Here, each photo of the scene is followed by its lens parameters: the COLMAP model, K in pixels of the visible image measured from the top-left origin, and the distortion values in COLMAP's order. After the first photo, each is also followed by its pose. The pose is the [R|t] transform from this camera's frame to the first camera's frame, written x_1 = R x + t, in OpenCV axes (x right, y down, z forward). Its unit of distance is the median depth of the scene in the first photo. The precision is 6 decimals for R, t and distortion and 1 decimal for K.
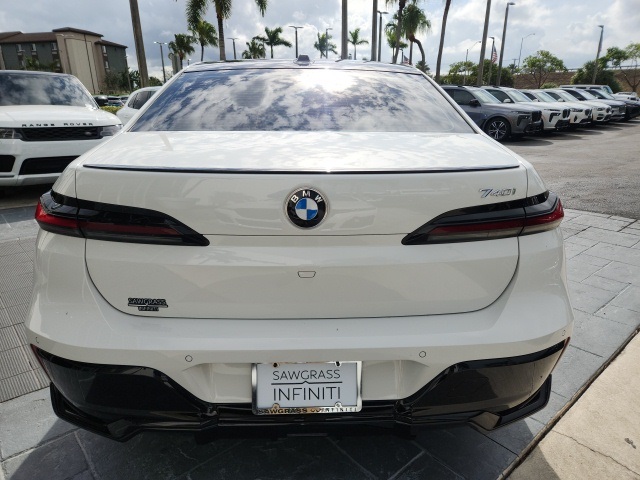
lens RADIAL K [[428.2, 0, 315.8], [0, 428.2, 235.1], [0, 0, 1]] dist [0.068888, -0.058677]
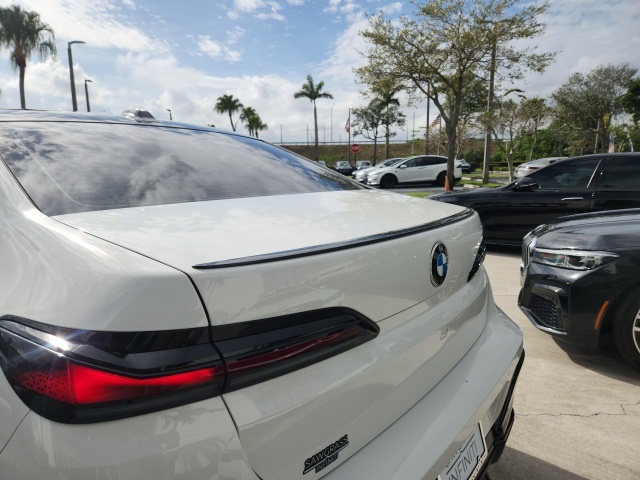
lens RADIAL K [[429.5, 0, 316.7], [0, 429.5, 241.0], [0, 0, 1]] dist [0.068613, -0.062505]
pose [[0.639777, -0.138741, 0.755934, -0.849120], [0.245183, 0.969023, -0.029657, -0.139455], [-0.728403, 0.204317, 0.653975, 0.511979]]
